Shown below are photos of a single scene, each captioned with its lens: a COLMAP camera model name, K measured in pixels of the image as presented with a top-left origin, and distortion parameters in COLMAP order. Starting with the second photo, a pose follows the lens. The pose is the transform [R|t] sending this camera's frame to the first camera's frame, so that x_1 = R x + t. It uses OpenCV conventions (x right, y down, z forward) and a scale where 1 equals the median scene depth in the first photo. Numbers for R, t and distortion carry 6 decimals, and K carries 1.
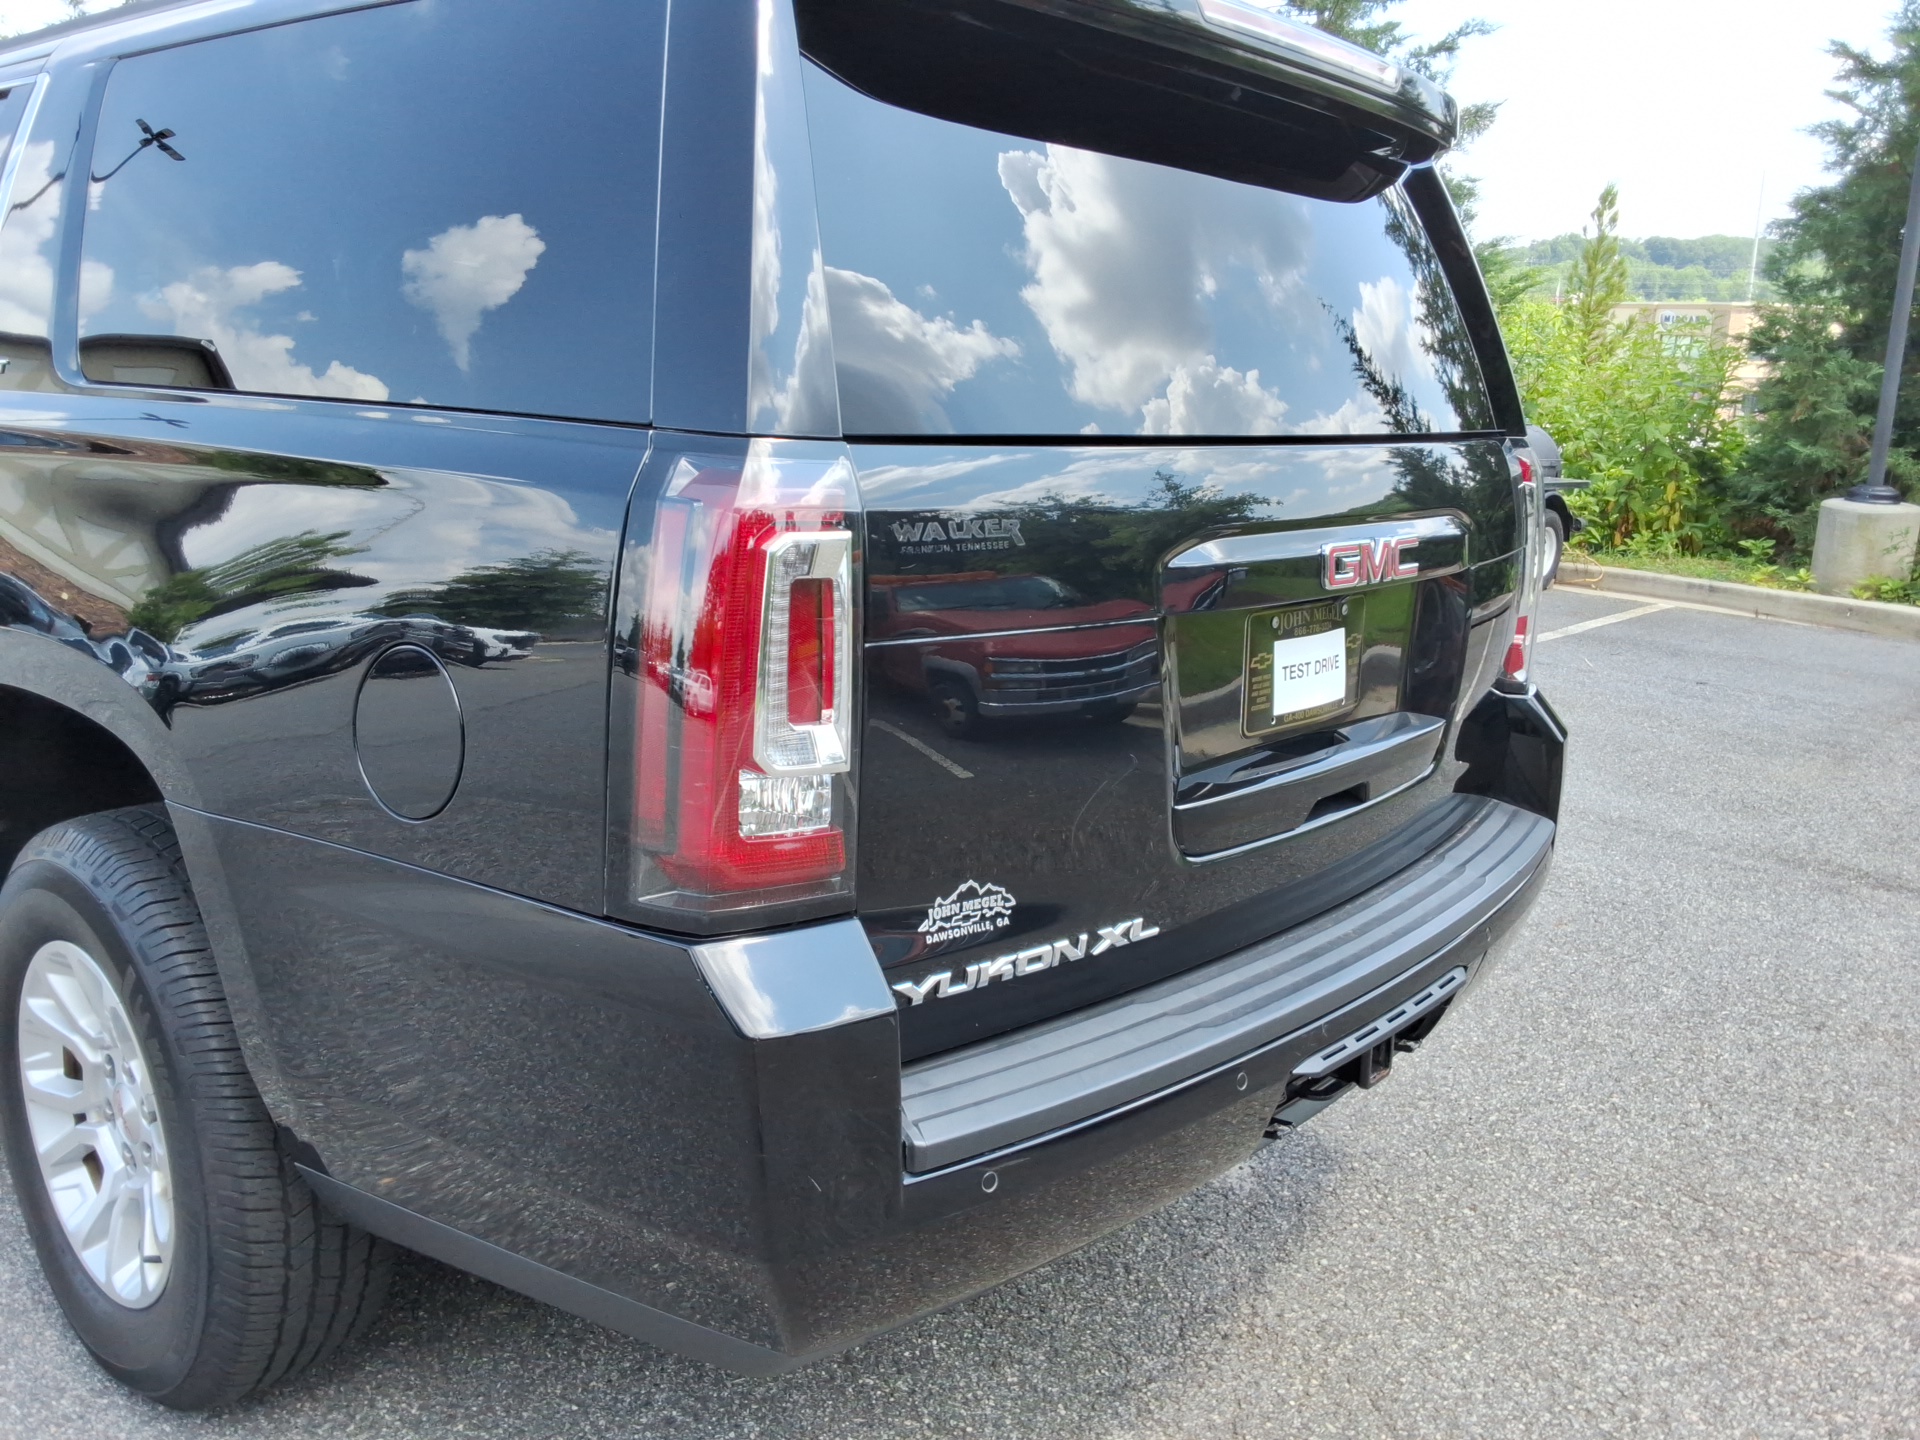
lens RADIAL K [[1544.6, 0, 978.0], [0, 1544.6, 701.1], [0, 0, 1]] dist [0.127356, -0.209772]
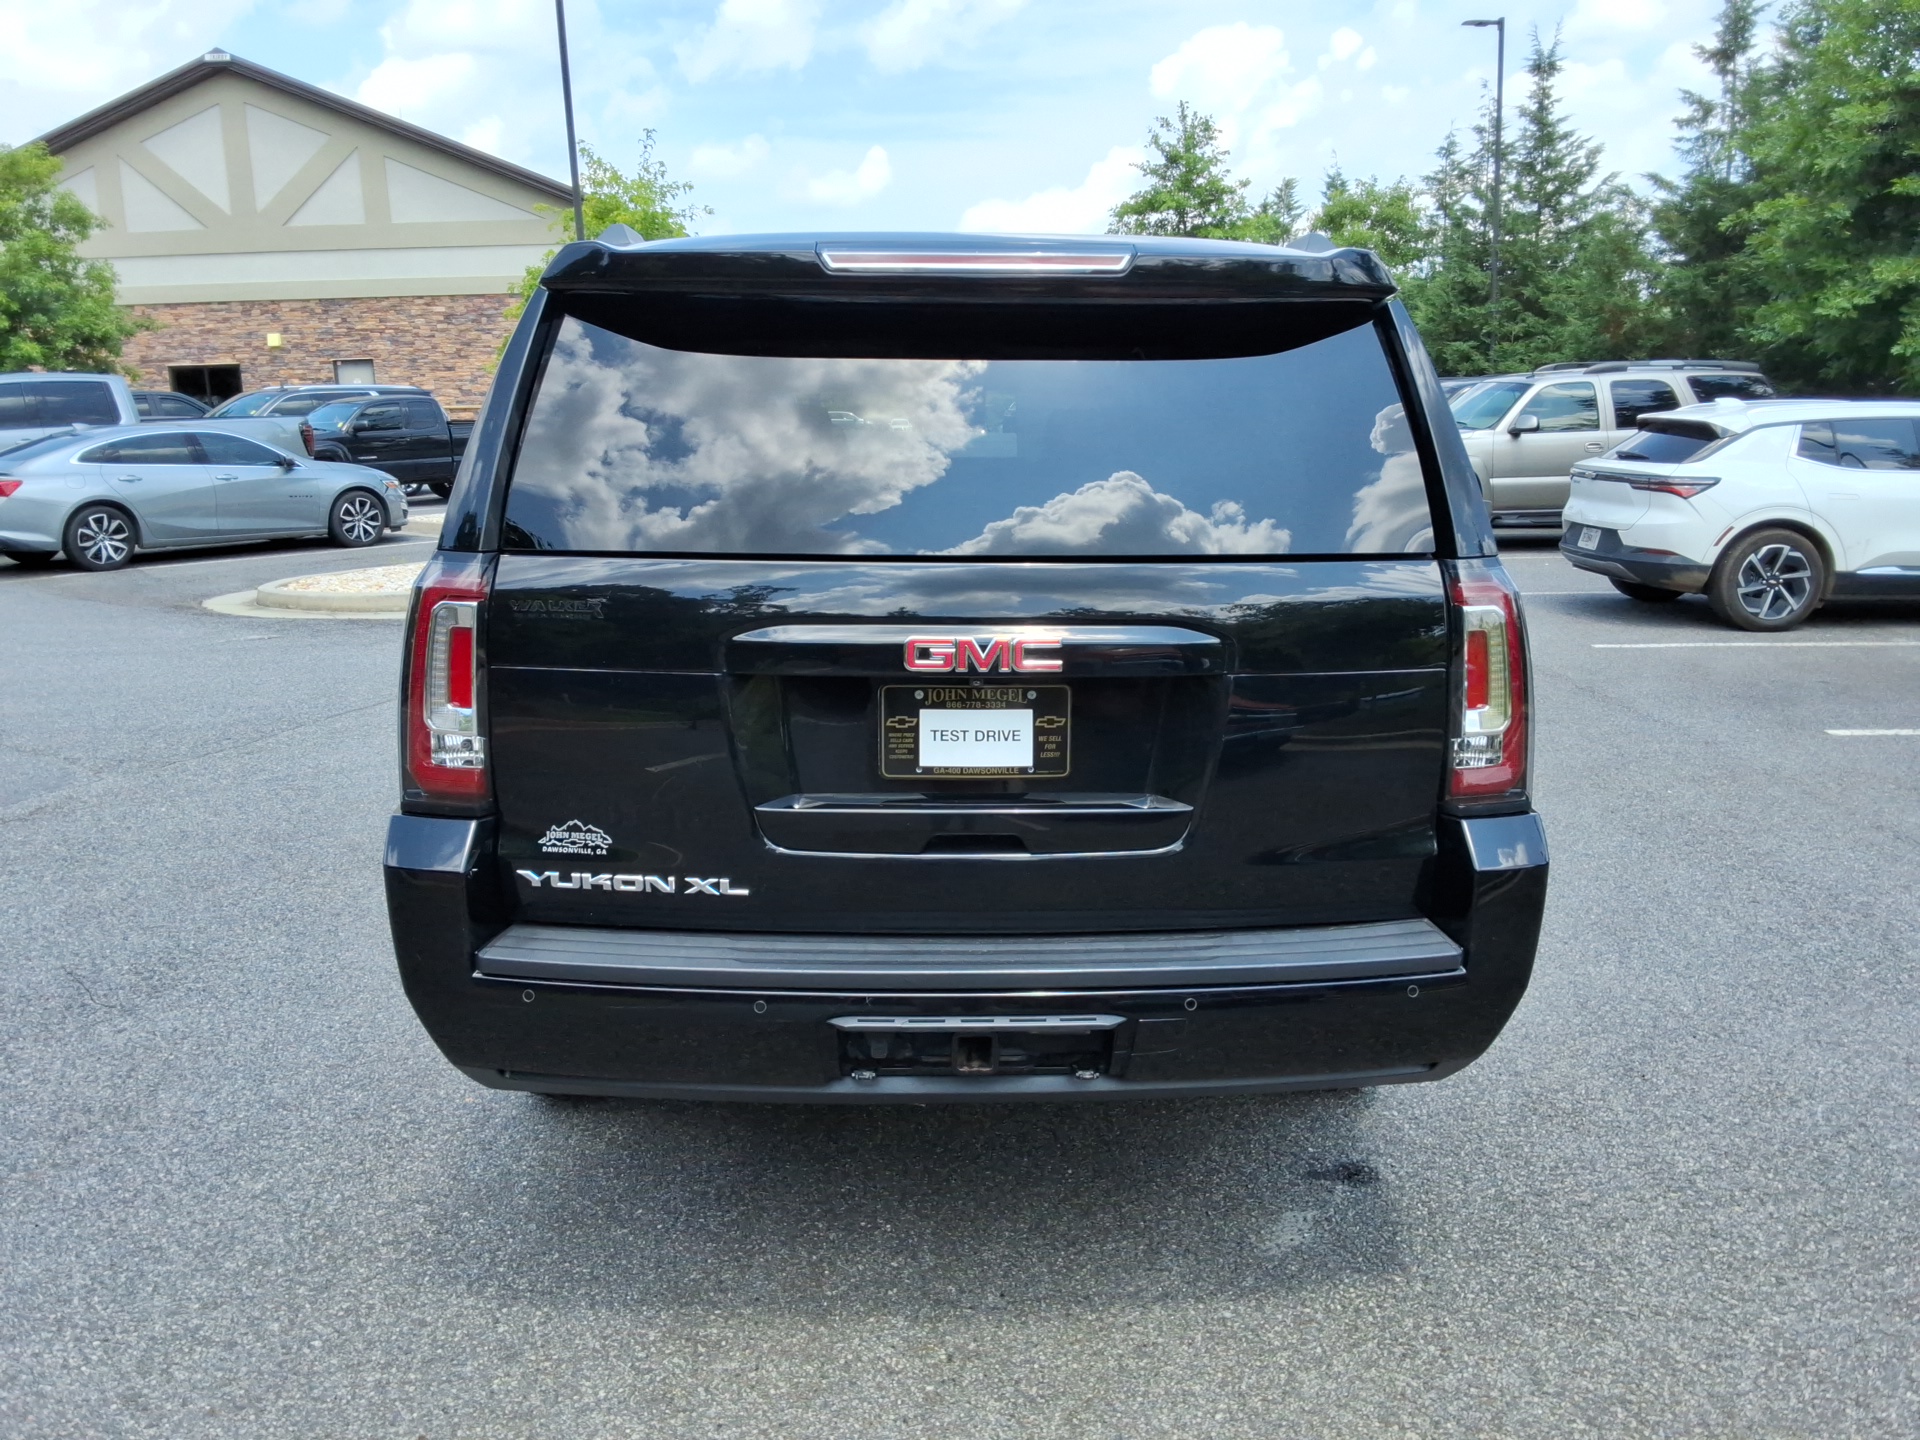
lens RADIAL K [[1549.3, 0, 974.5], [0, 1549.3, 697.4], [0, 0, 1]] dist [0.115821, -0.185564]
pose [[0.672110, 0.087108, -0.735309, 0.914445], [-0.130569, 0.991437, -0.001896, -0.039887], [0.728848, 0.097283, 0.677729, 0.109105]]
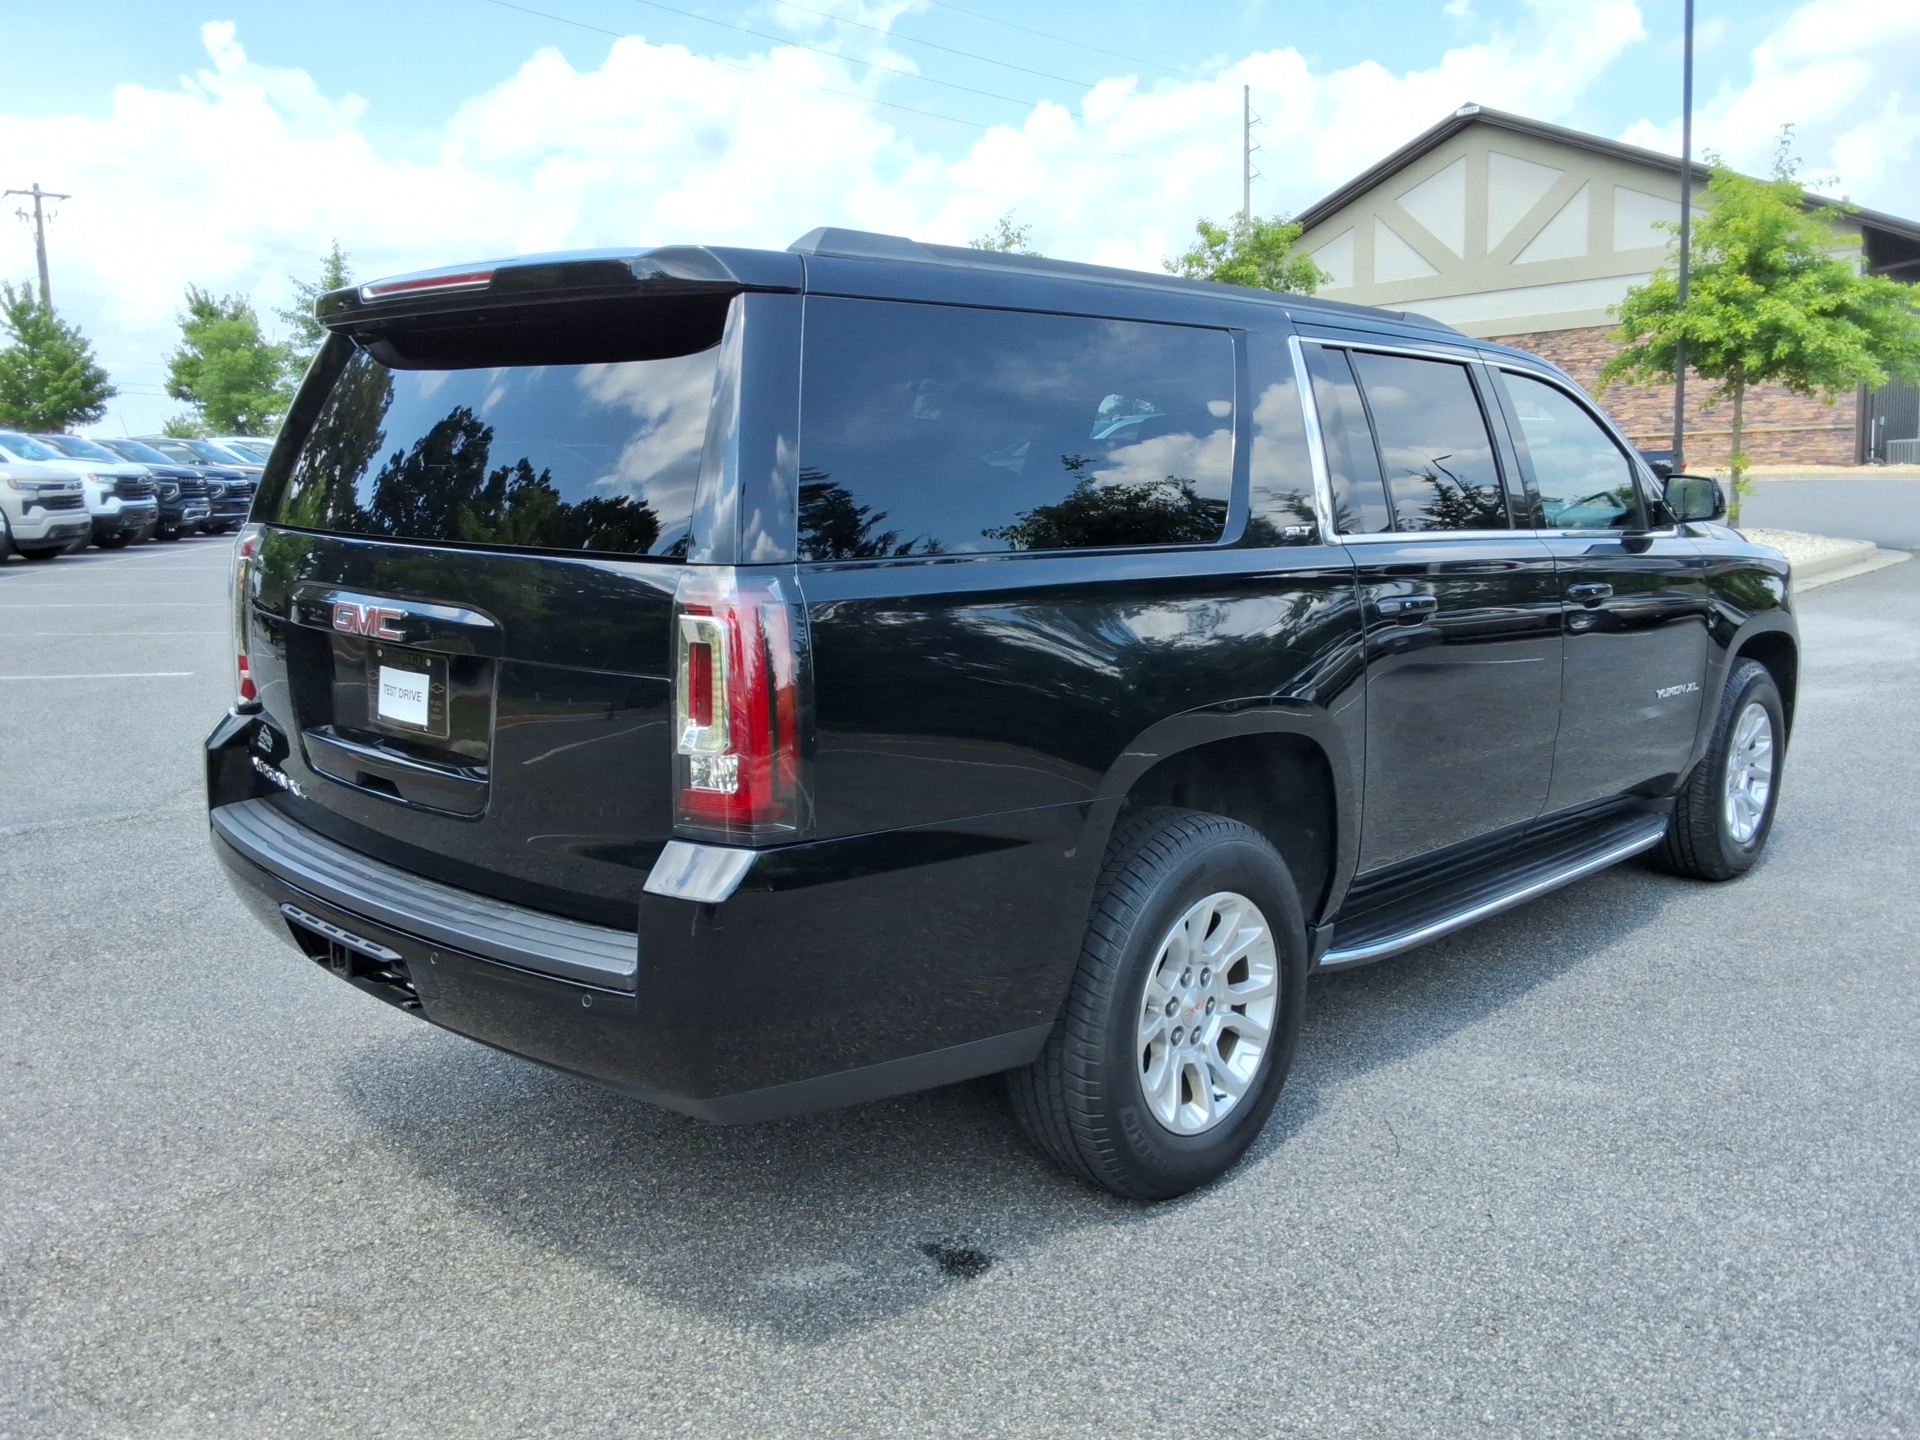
lens RADIAL K [[1549.3, 0, 974.5], [0, 1549.3, 697.4], [0, 0, 1]] dist [0.115821, -0.185564]
pose [[-0.048197, 0.112335, -0.992501, 1.328544], [-0.214892, 0.969221, 0.120136, -0.249514], [0.975448, 0.219071, -0.022574, 1.248910]]
